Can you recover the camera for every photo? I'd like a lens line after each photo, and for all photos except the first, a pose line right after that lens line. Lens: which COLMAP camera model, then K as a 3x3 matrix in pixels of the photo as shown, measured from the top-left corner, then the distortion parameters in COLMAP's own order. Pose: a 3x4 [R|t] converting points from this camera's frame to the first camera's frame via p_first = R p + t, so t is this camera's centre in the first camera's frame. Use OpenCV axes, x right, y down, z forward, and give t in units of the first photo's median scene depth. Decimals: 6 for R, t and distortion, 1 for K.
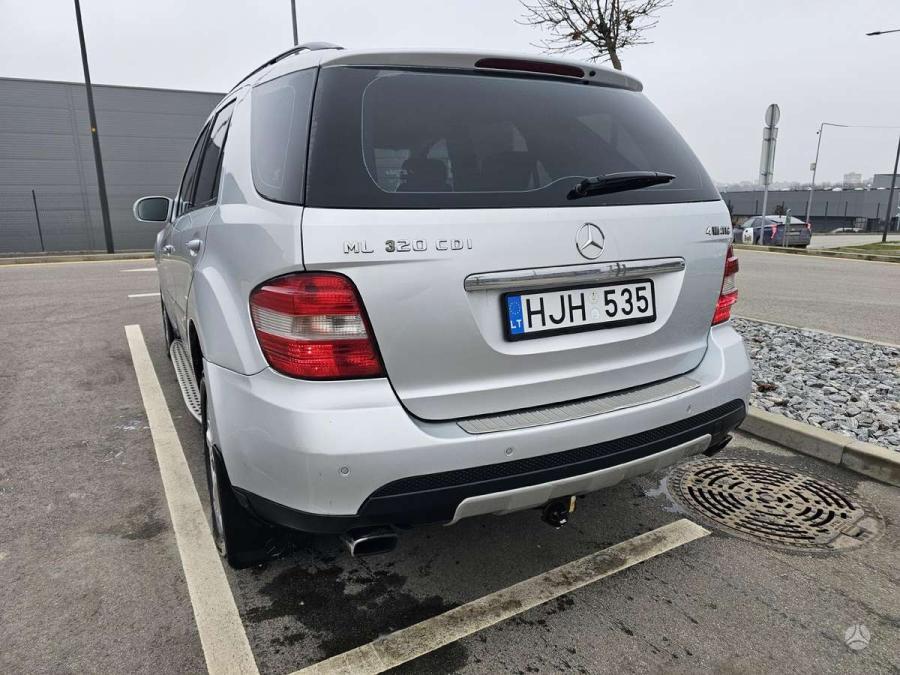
lens RADIAL K [[602.5, 0, 456.3], [0, 602.5, 337.0], [0, 0, 1]] dist [0.046876, -0.032556]
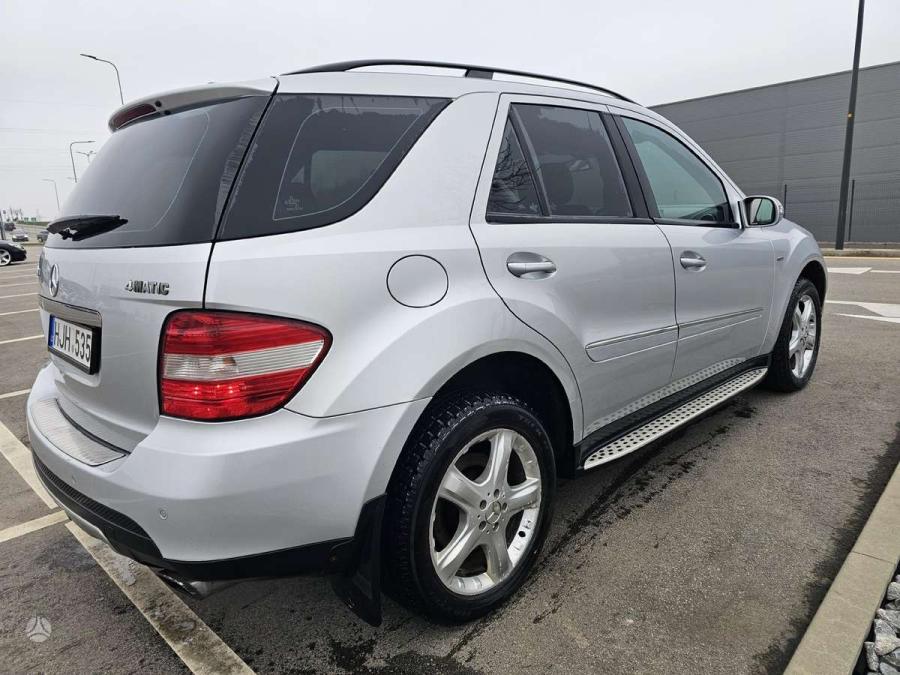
lens RADIAL K [[598.7, 0, 439.3], [0, 598.7, 338.5], [0, 0, 1]] dist [0.042252, -0.023765]
pose [[0.256766, 0.191523, -0.947307, 1.275814], [-0.167536, 0.974150, 0.151540, -0.296703], [0.951842, 0.119797, 0.282216, 1.189895]]
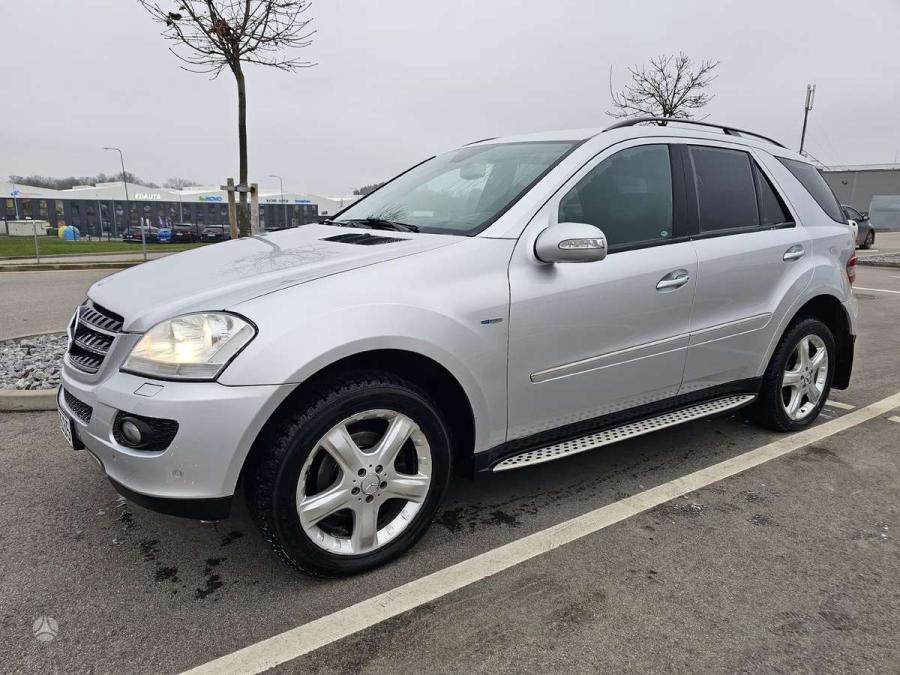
lens RADIAL K [[603.1, 0, 439.9], [0, 603.1, 338.2], [0, 0, 1]] dist [0.045817, -0.027751]
pose [[-0.091055, -0.202970, 0.974942, -2.210012], [0.209526, 0.953190, 0.218010, -0.551324], [-0.973554, 0.224127, -0.044266, 2.330882]]
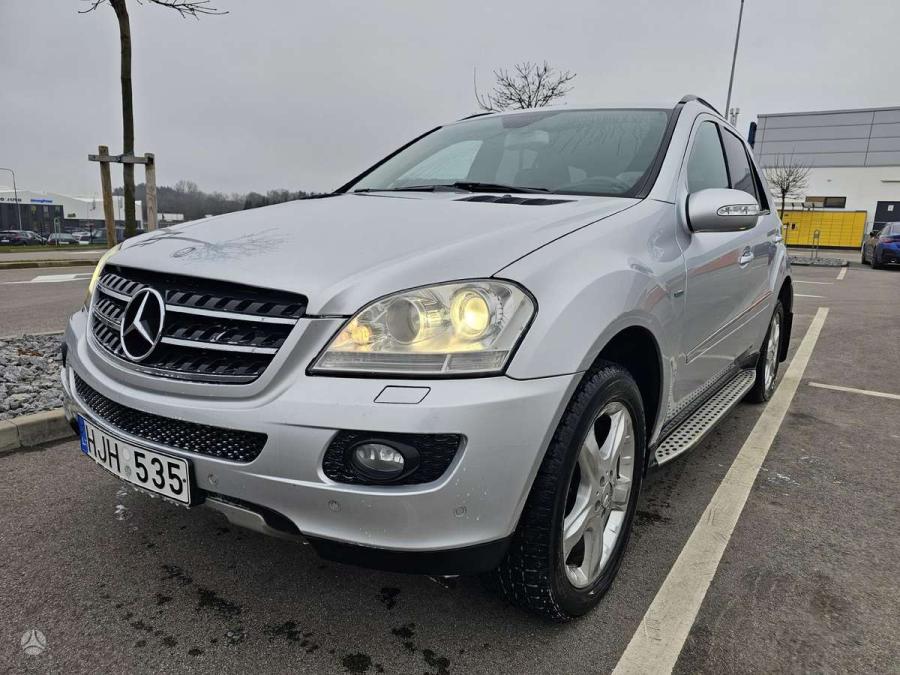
lens RADIAL K [[604.6, 0, 452.8], [0, 604.6, 347.2], [0, 0, 1]] dist [0.033962, -0.016790]
pose [[-0.445225, -0.186398, 0.875803, -1.822997], [0.169618, 0.942828, 0.286890, -0.585474], [-0.879207, 0.276282, -0.388154, 2.951015]]
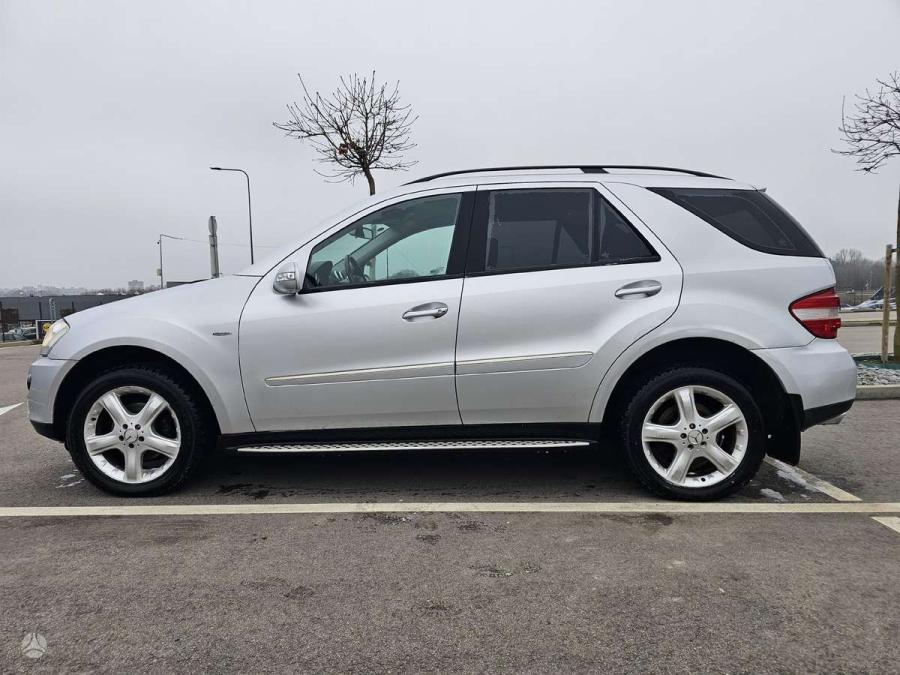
lens RADIAL K [[602.2, 0, 443.4], [0, 602.2, 349.1], [0, 0, 1]] dist [0.044259, -0.026463]
pose [[0.510023, -0.081978, 0.856245, -2.163177], [0.208917, 0.977446, -0.030859, -0.086758], [-0.834404, 0.194623, 0.515647, 0.823816]]
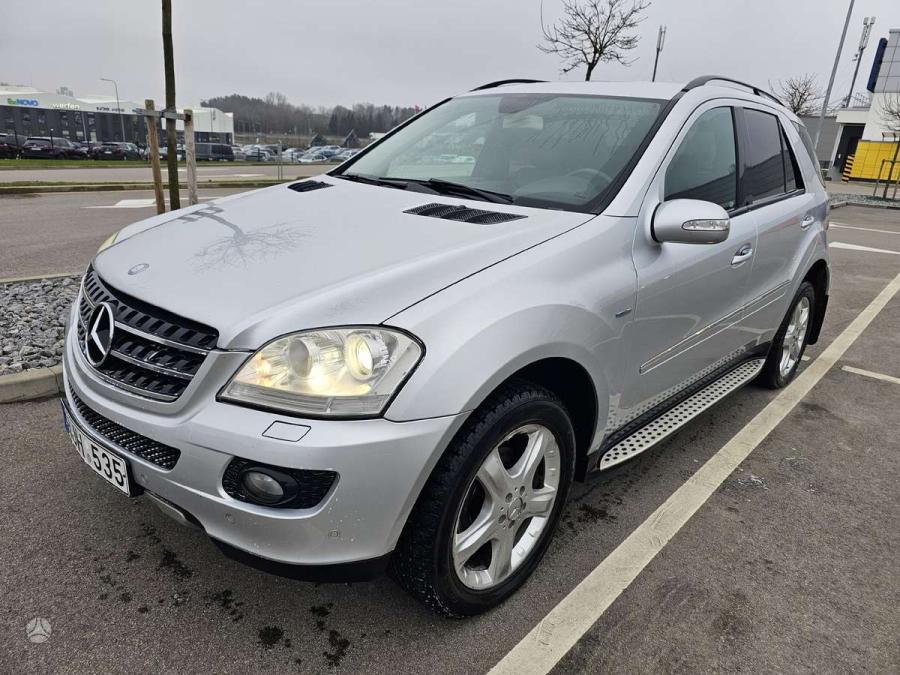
lens RADIAL K [[605.4, 0, 452.3], [0, 605.4, 338.3], [0, 0, 1]] dist [0.028572, -0.006086]
pose [[-0.318595, -0.308513, 0.896279, -1.927258], [0.156181, 0.915542, 0.370661, -0.704140], [-0.934936, 0.258073, -0.243503, 2.721283]]
